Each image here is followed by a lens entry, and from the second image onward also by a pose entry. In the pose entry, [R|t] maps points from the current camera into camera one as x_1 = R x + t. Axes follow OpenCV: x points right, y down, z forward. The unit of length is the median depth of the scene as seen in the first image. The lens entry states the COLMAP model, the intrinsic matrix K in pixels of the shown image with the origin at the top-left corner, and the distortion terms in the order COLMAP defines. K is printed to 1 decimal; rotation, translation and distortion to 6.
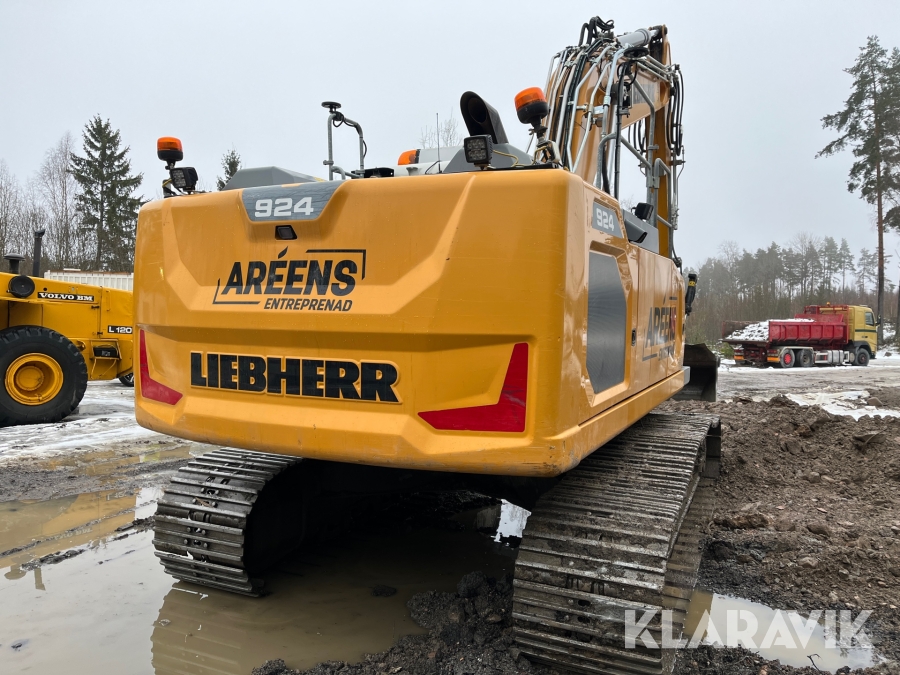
lens RADIAL K [[692.3, 0, 454.4], [0, 692.3, 340.2], [0, 0, 1]] dist [0.074301, -0.094436]
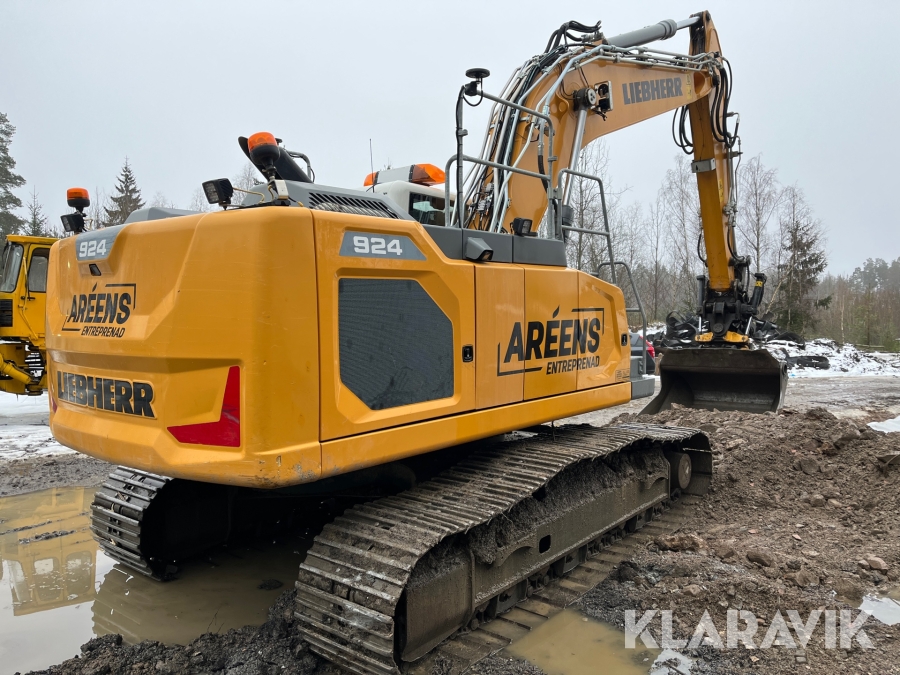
lens RADIAL K [[692.3, 0, 454.4], [0, 692.3, 340.2], [0, 0, 1]] dist [0.074301, -0.094436]
pose [[0.966549, -0.008845, -0.256331, 0.560489], [0.008714, 0.999961, -0.001647, -0.025408], [0.256335, -0.000642, 0.966588, 0.014550]]
